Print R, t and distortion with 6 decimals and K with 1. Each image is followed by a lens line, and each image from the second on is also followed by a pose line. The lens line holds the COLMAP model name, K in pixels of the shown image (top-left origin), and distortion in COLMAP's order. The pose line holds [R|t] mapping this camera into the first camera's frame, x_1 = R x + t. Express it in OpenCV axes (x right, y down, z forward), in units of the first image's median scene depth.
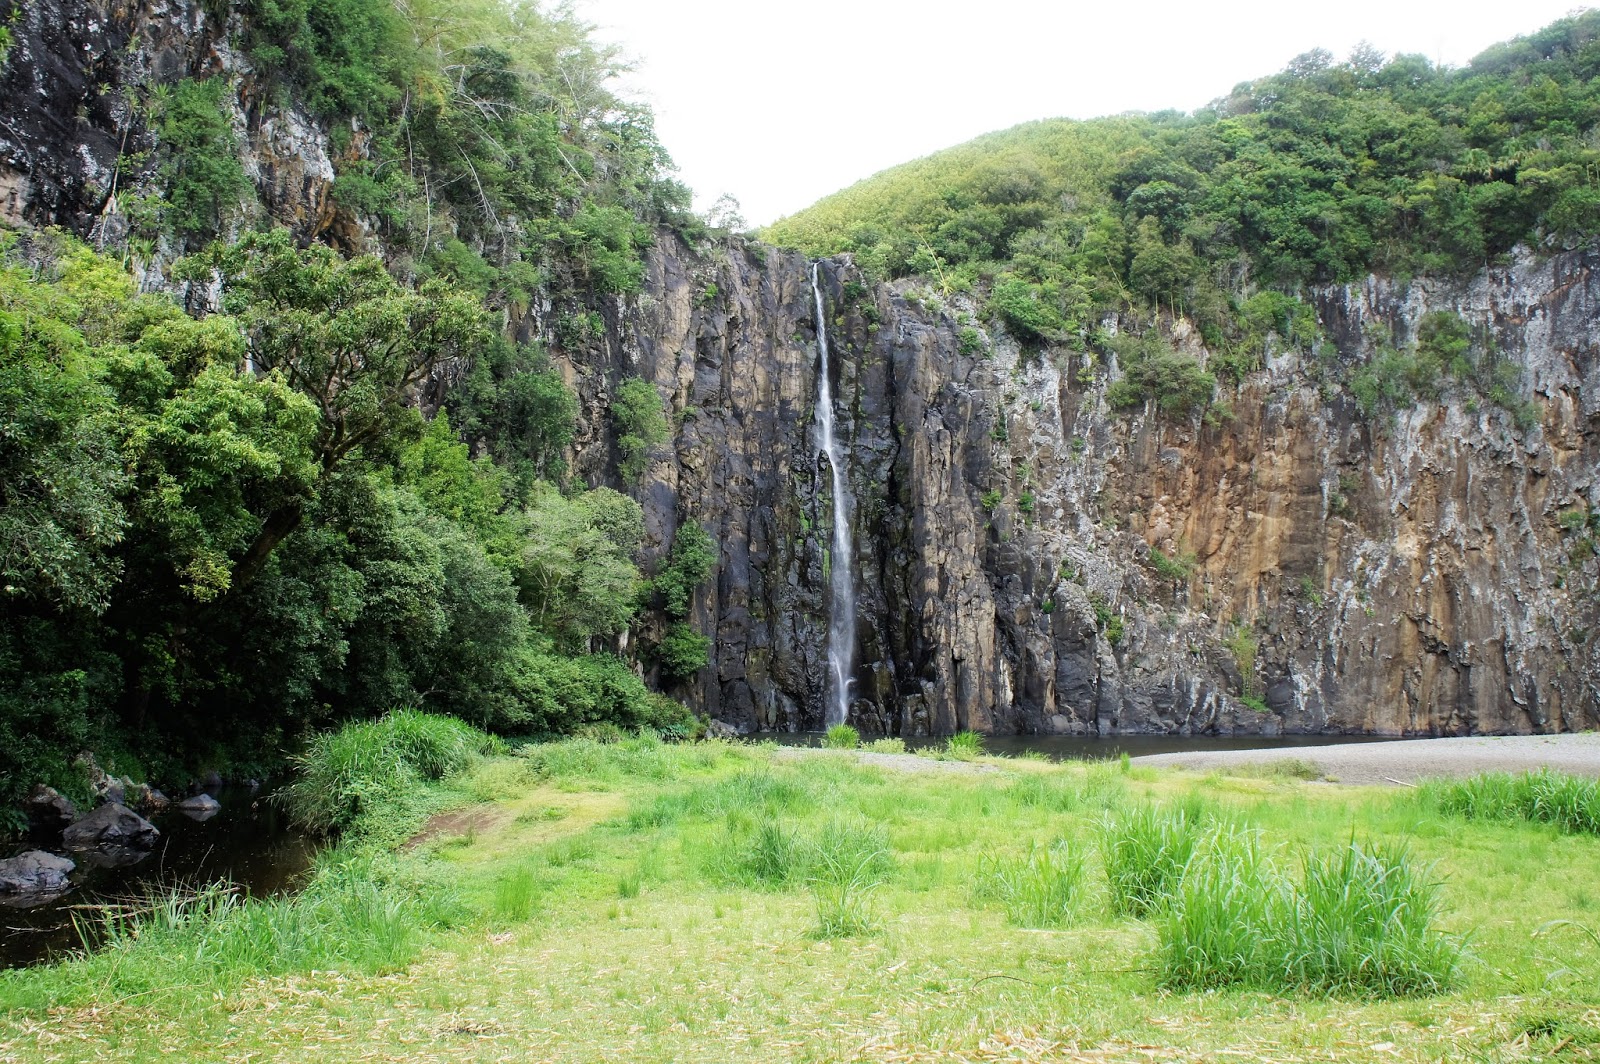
lens RADIAL K [[1270.1, 0, 805.5], [0, 1270.1, 505.2], [0, 0, 1]] dist [-0.163841, 0.003661]
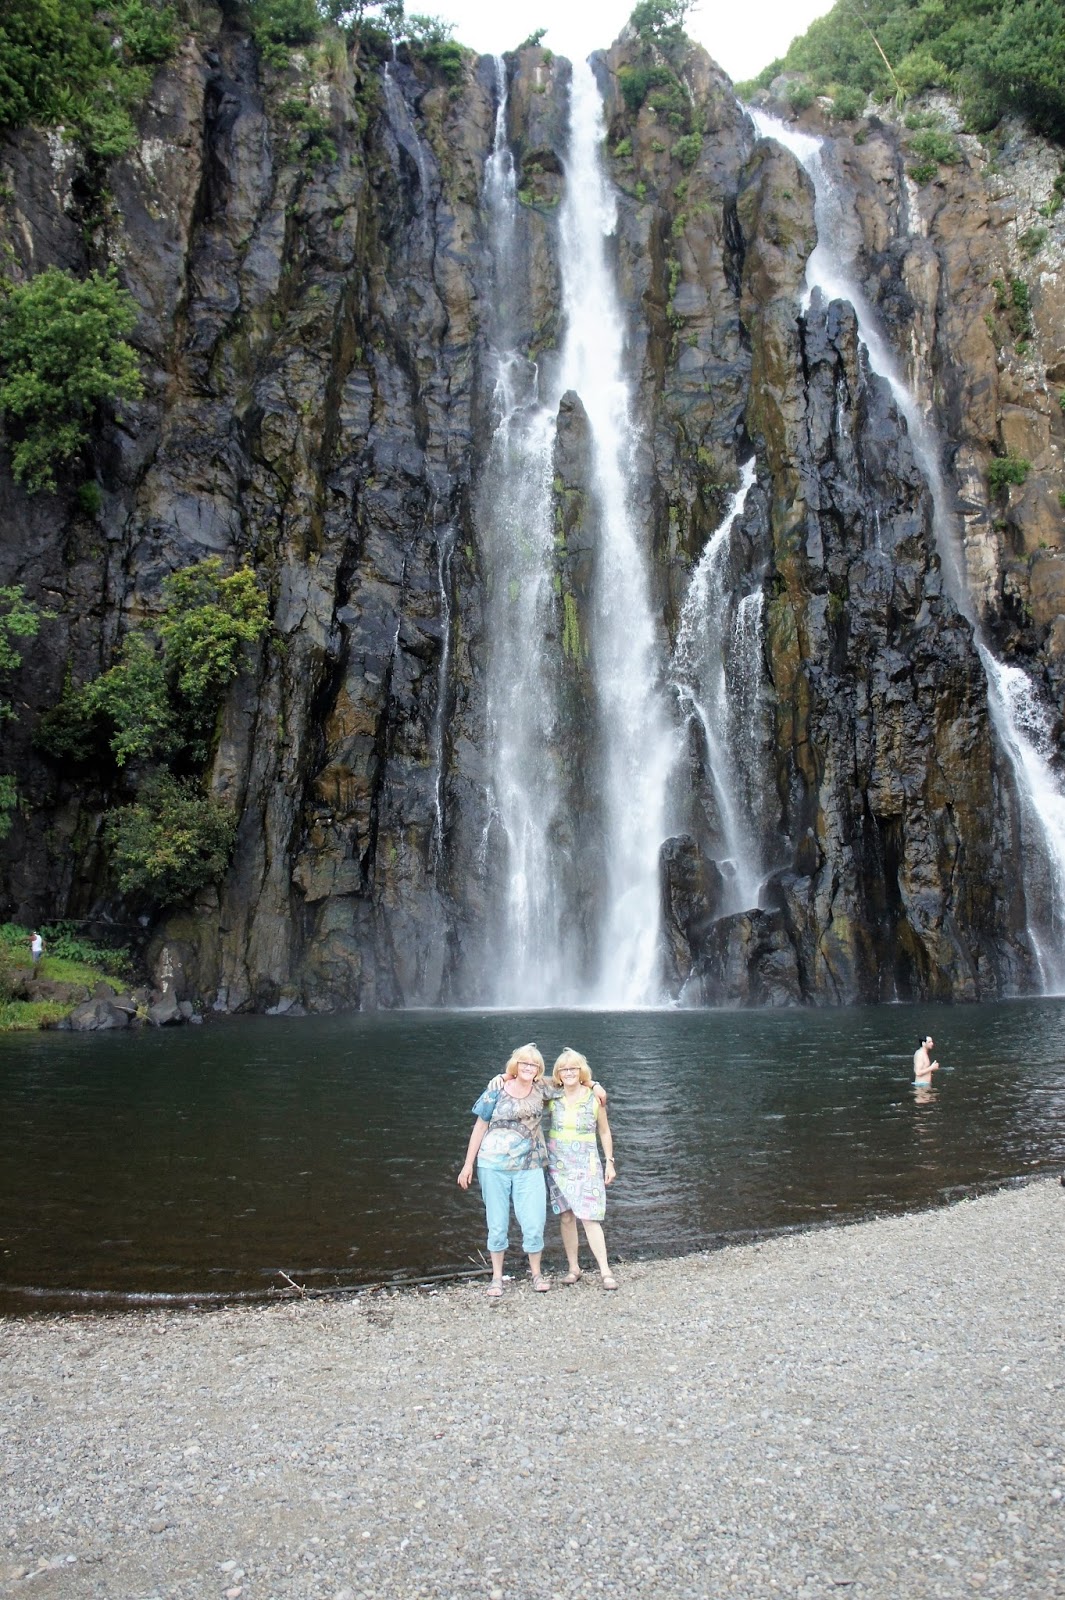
lens RADIAL K [[1343.2, 0, 543.8], [0, 1343.2, 791.3], [0, 0, 1]] dist [-0.188906, 0.141847]
pose [[0.914385, -0.091083, -0.394468, 0.173509], [0.099615, 0.995025, 0.001158, 0.095274], [0.392400, -0.040353, 0.918909, 0.532561]]
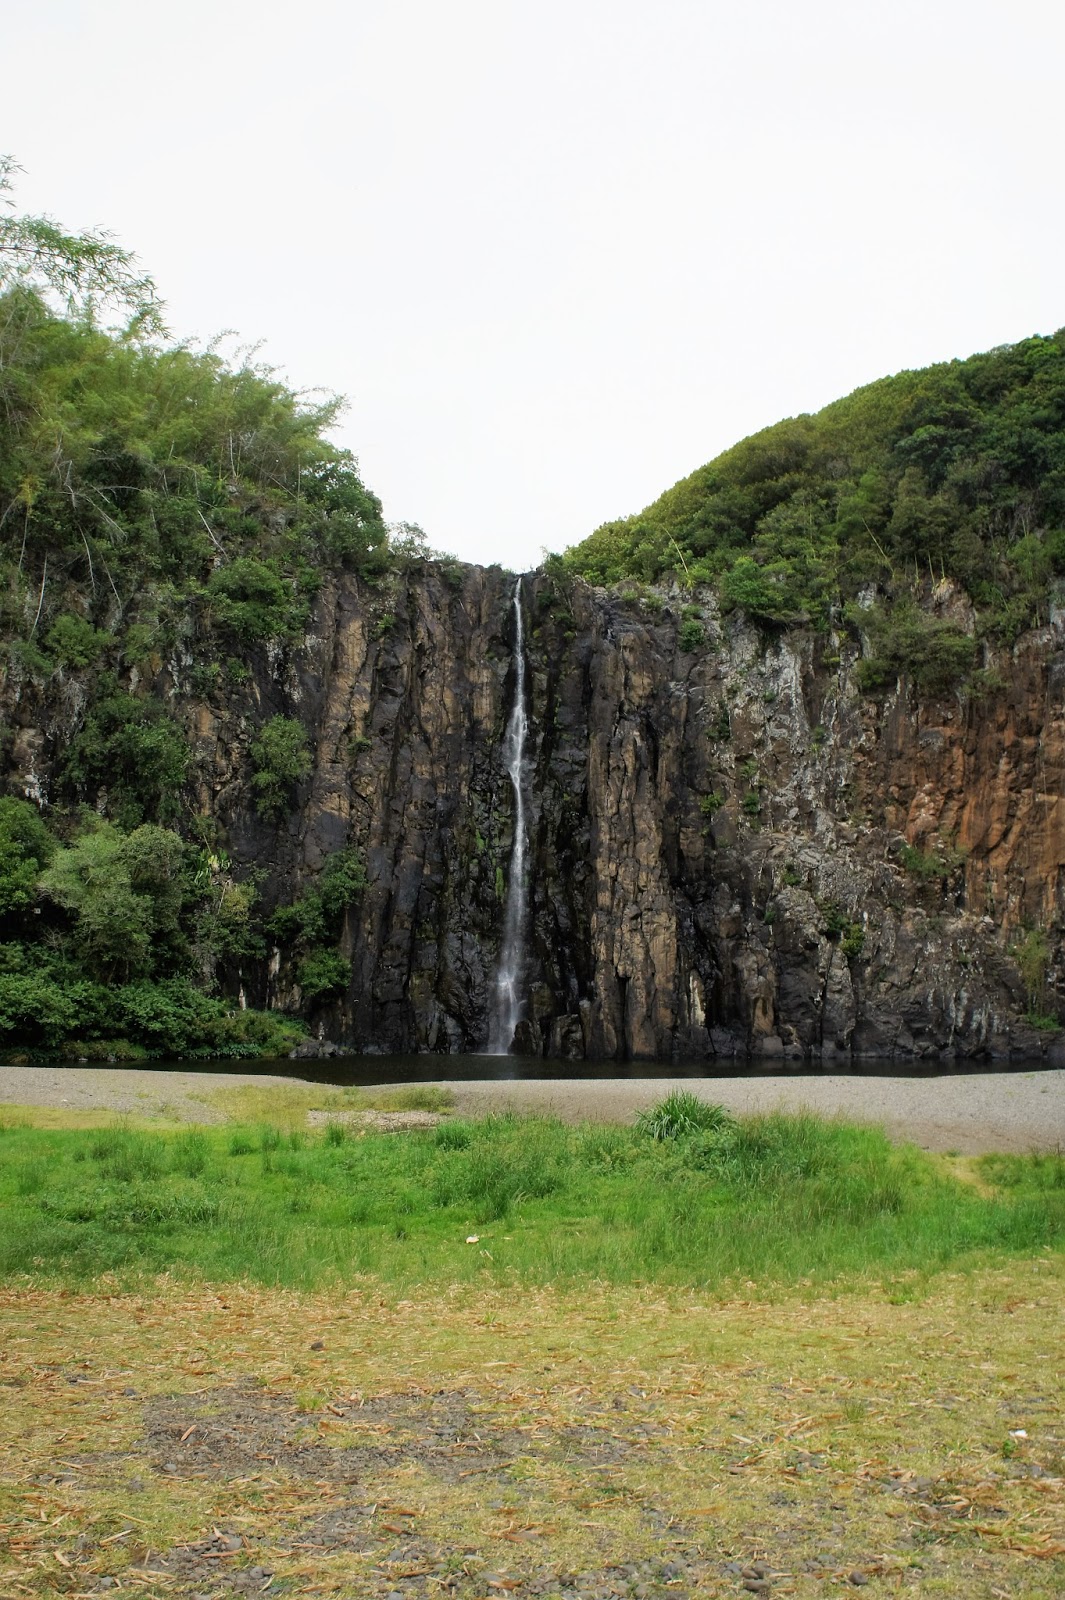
lens RADIAL K [[1270.1, 0, 526.1], [0, 1270.1, 807.6], [0, 0, 1]] dist [-0.163841, 0.003661]
pose [[0.913368, -0.072556, -0.400617, 0.406743], [0.066288, 0.997364, -0.029503, 0.017451], [0.401702, 0.000391, 0.915770, 0.100188]]
